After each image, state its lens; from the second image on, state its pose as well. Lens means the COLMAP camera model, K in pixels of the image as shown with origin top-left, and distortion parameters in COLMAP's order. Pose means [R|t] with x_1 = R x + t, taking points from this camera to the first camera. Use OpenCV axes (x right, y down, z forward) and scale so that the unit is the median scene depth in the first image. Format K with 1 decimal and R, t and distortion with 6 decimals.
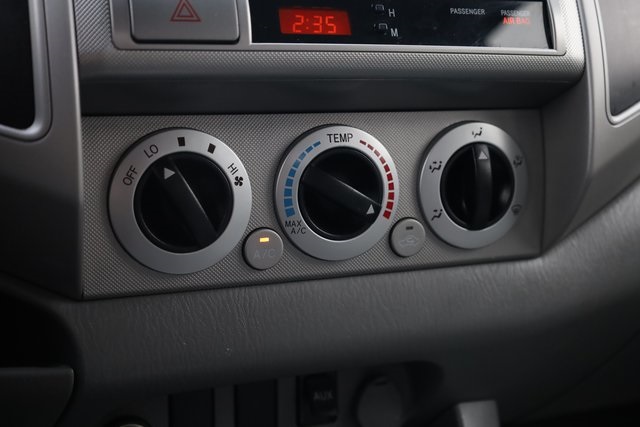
lens RADIAL K [[921.9, 0, 319.0], [0, 921.9, 214.7], [0, 0, 1]] dist [0.060314, 0.000000]
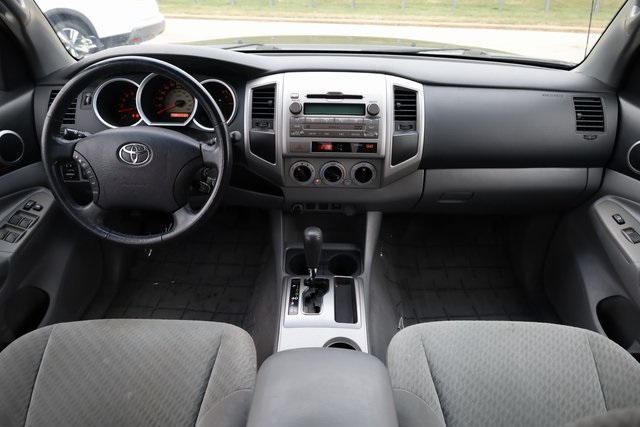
lens RADIAL K [[439.4, 0, 325.4], [0, 439.4, 218.2], [0, 0, 1]] dist [-0.007686, -0.001341]
pose [[0.905554, 0.230555, -0.356112, 0.949463], [-0.078336, 0.915871, 0.393756, -0.788545], [0.416935, -0.328671, 0.847432, -1.252425]]
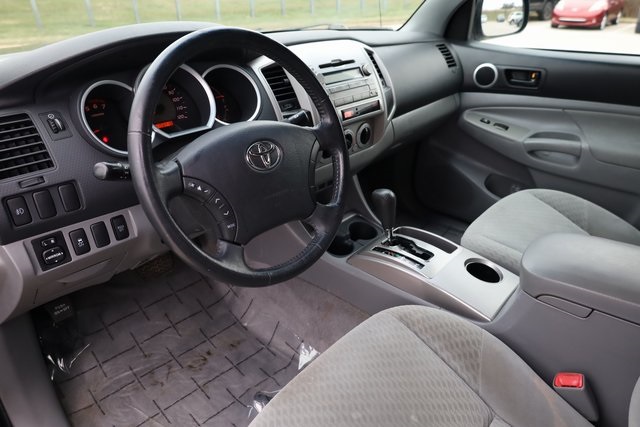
lens RADIAL K [[439.4, 0, 320.9], [0, 439.4, 215.1], [0, 0, 1]] dist [-0.007686, -0.001341]
pose [[0.907737, -0.174370, 0.381588, -1.163506], [0.038663, 0.940435, 0.337768, -0.491802], [-0.417755, -0.291851, 0.860409, -1.249480]]
